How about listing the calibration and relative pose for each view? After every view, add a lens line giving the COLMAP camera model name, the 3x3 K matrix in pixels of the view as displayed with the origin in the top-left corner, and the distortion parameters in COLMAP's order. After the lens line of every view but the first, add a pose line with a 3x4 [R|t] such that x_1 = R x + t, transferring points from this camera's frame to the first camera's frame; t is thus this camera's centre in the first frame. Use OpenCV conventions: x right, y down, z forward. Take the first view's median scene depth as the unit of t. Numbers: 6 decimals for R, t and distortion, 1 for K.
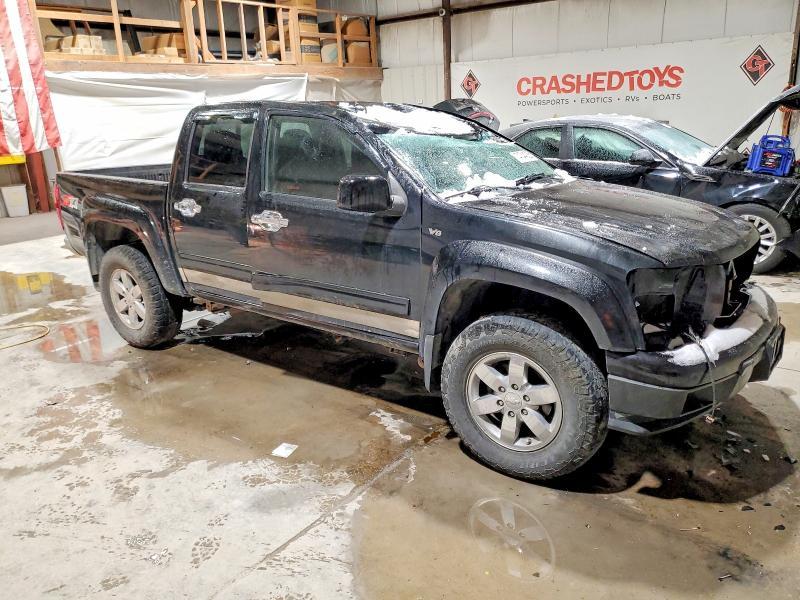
lens RADIAL K [[628.9, 0, 394.7], [0, 628.9, 313.6], [0, 0, 1]] dist [0.003782, 0.003247]
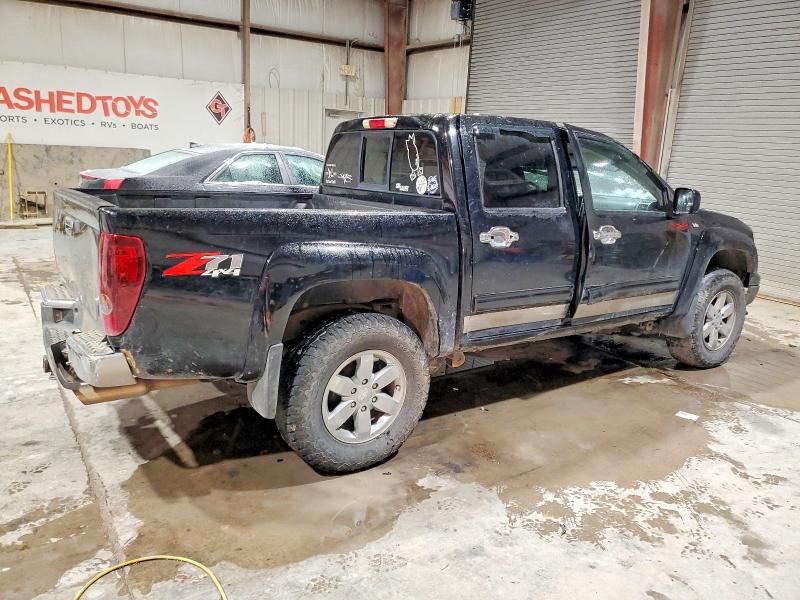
lens RADIAL K [[625.4, 0, 401.9], [0, 625.4, 313.7], [0, 0, 1]] dist [0.011412, -0.007609]
pose [[0.293816, -0.189904, 0.936808, -0.420961], [0.234513, 0.964433, 0.121952, -0.073595], [-0.926648, 0.183862, 0.327901, 0.315983]]
